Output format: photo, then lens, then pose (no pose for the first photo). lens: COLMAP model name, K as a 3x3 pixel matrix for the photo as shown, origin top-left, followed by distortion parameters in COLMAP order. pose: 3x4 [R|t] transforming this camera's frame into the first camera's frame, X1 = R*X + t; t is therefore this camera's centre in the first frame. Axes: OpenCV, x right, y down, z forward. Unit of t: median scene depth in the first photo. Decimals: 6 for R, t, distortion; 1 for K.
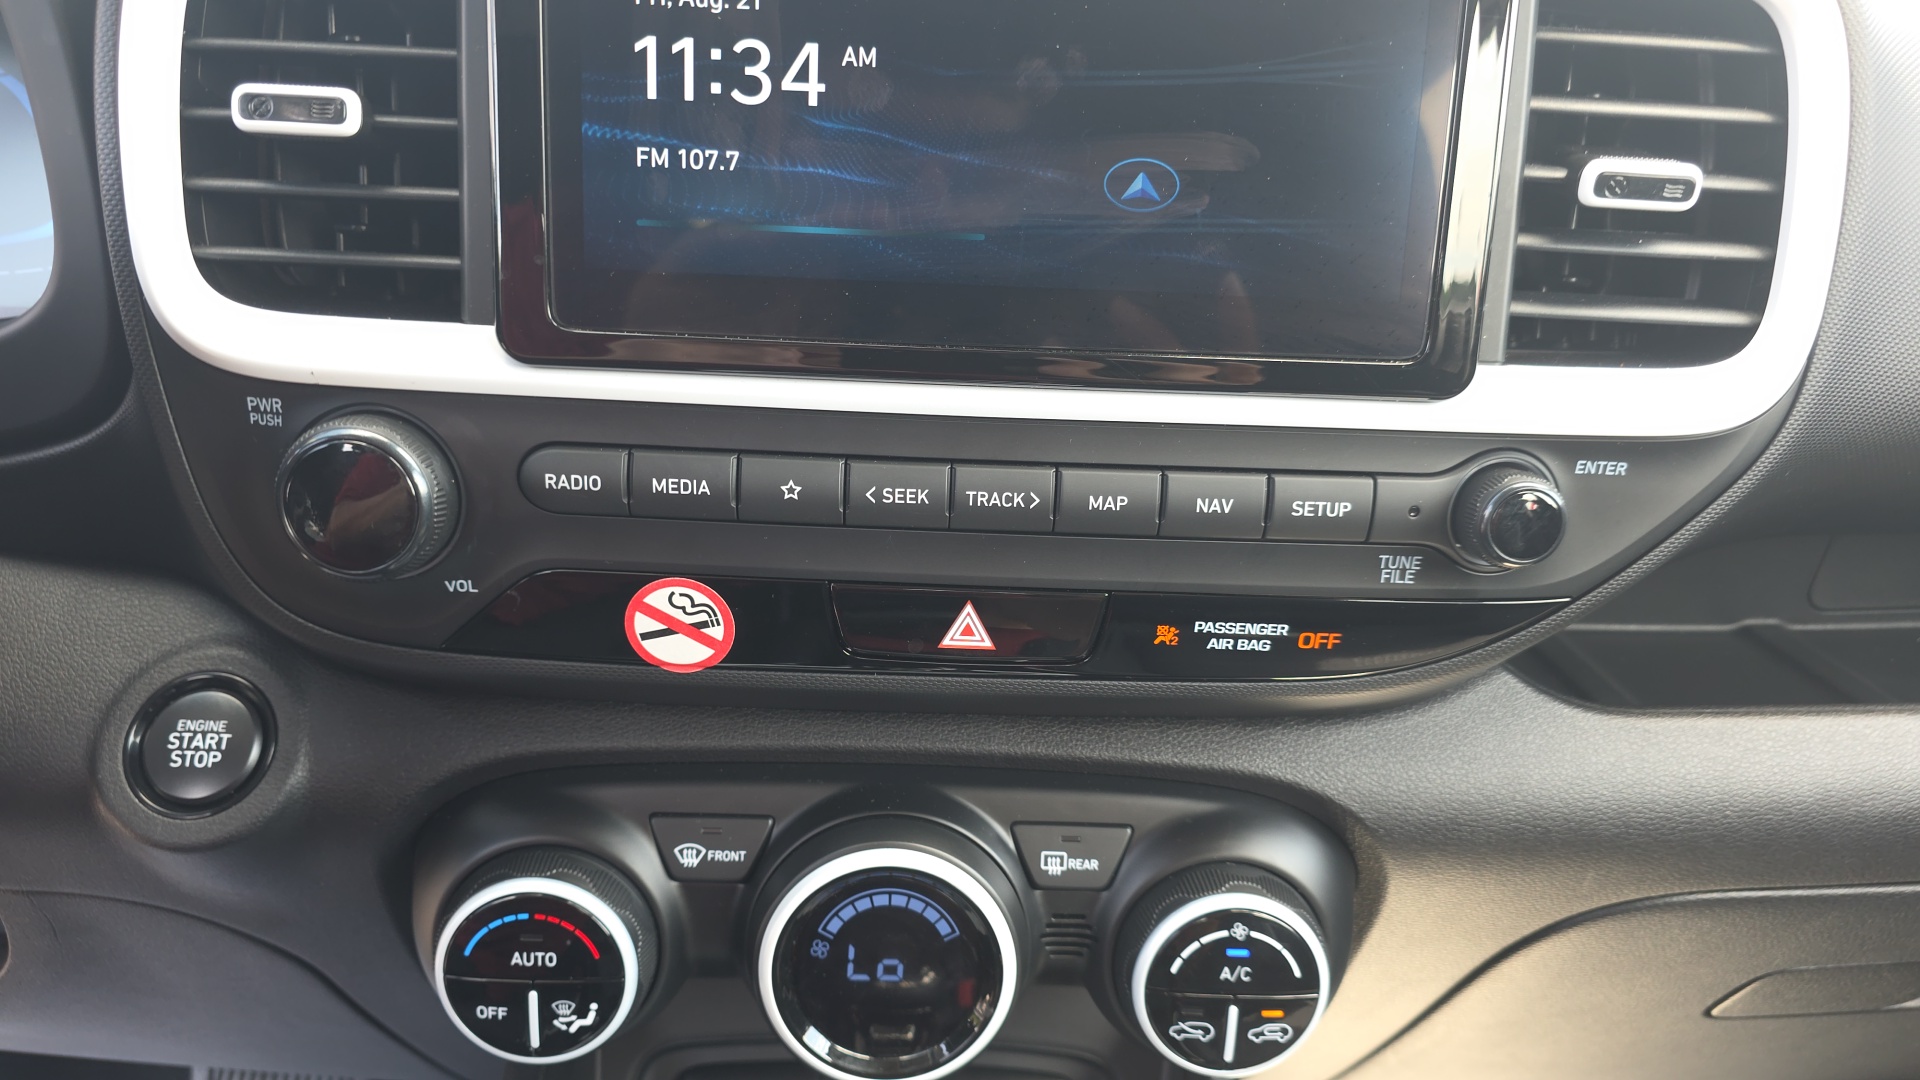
lens RADIAL K [[1310.7, 0, 960.0], [0, 1310.7, 540.0], [0, 0, 1]] dist [0.060385, -0.103163]
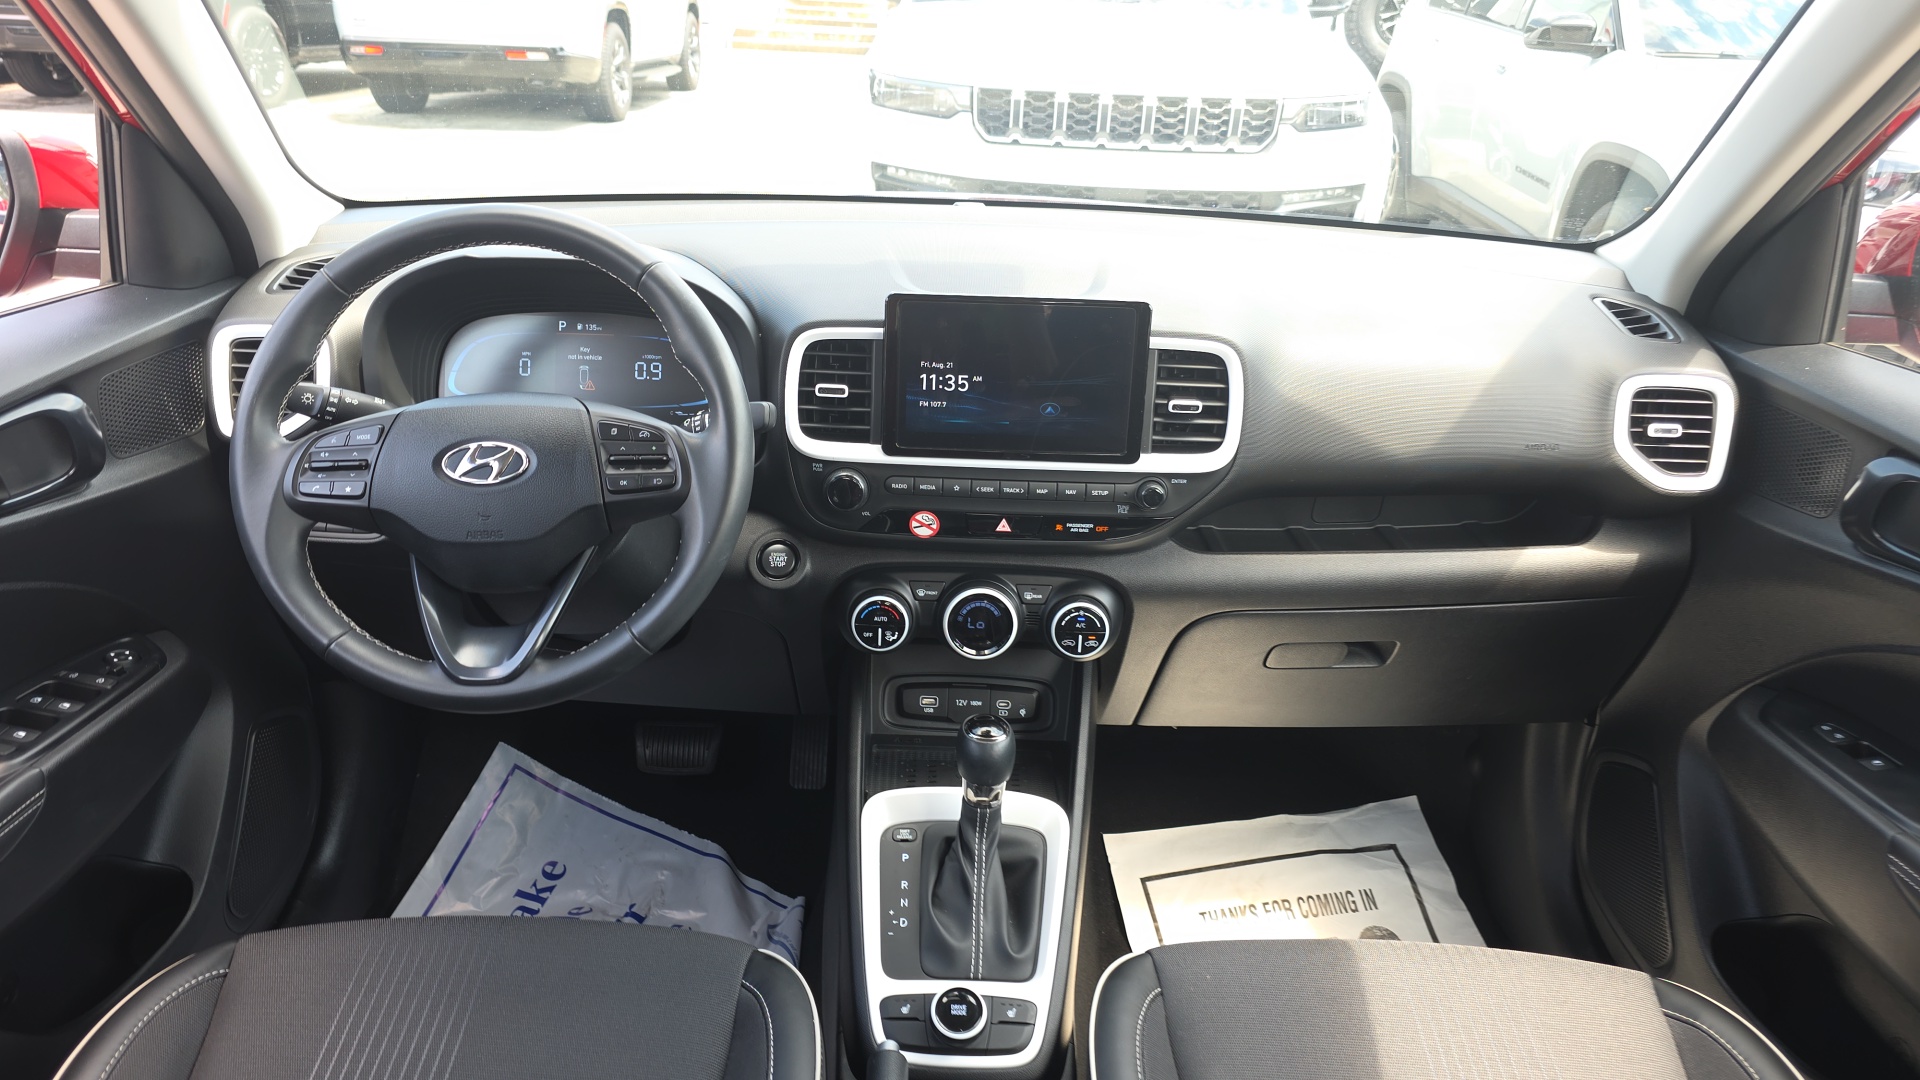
lens RADIAL K [[1328.3, 0, 942.0], [0, 1328.3, 518.1], [0, 0, 1]] dist [0.098838, -0.170994]
pose [[0.999751, 0.000683, -0.022296, -0.078365], [0.000065, 0.999439, 0.033499, -0.071358], [0.022307, -0.033493, 0.999190, -2.515034]]
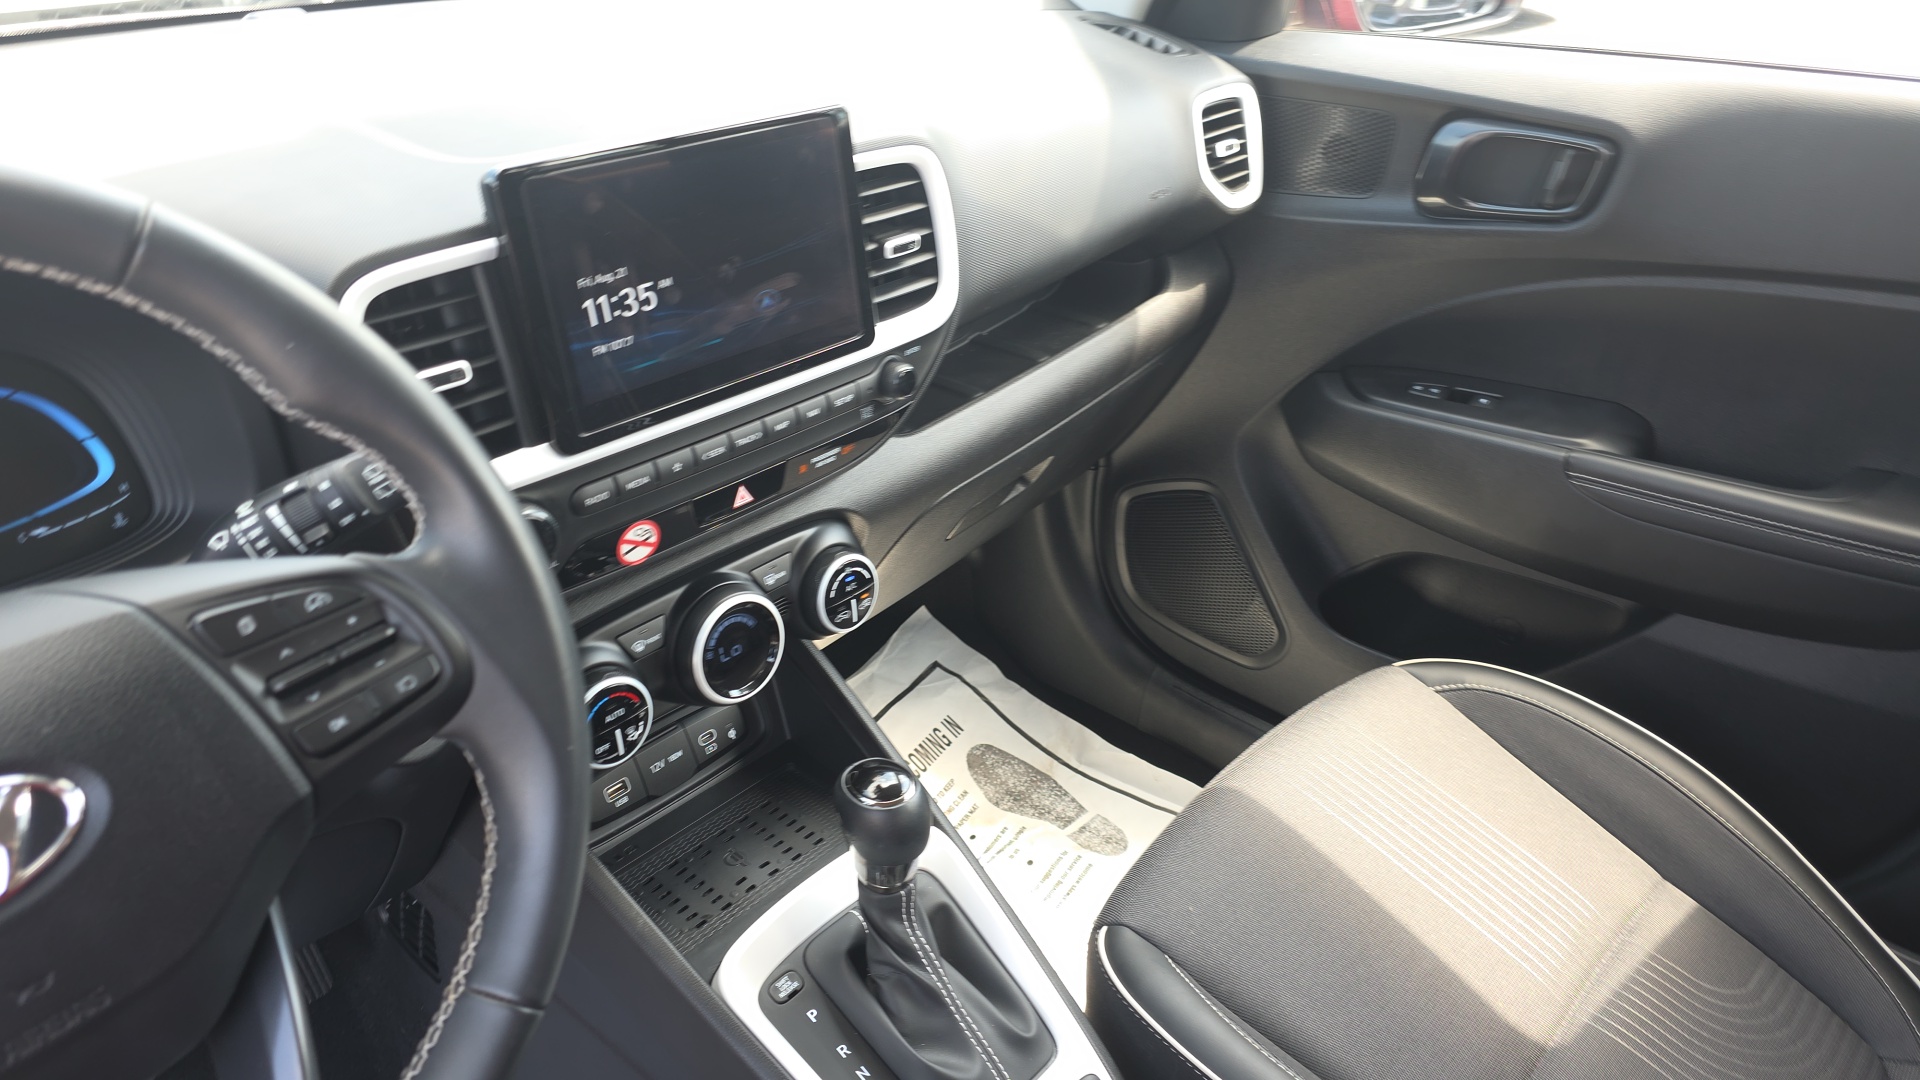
lens RADIAL K [[1310.7, 0, 960.0], [0, 1310.7, 540.0], [0, 0, 1]] dist [0.060385, -0.103163]
pose [[0.672996, -0.392328, 0.627021, -1.161970], [0.258424, 0.919028, 0.297665, -0.430484], [-0.693032, -0.038290, 0.719889, -0.904760]]
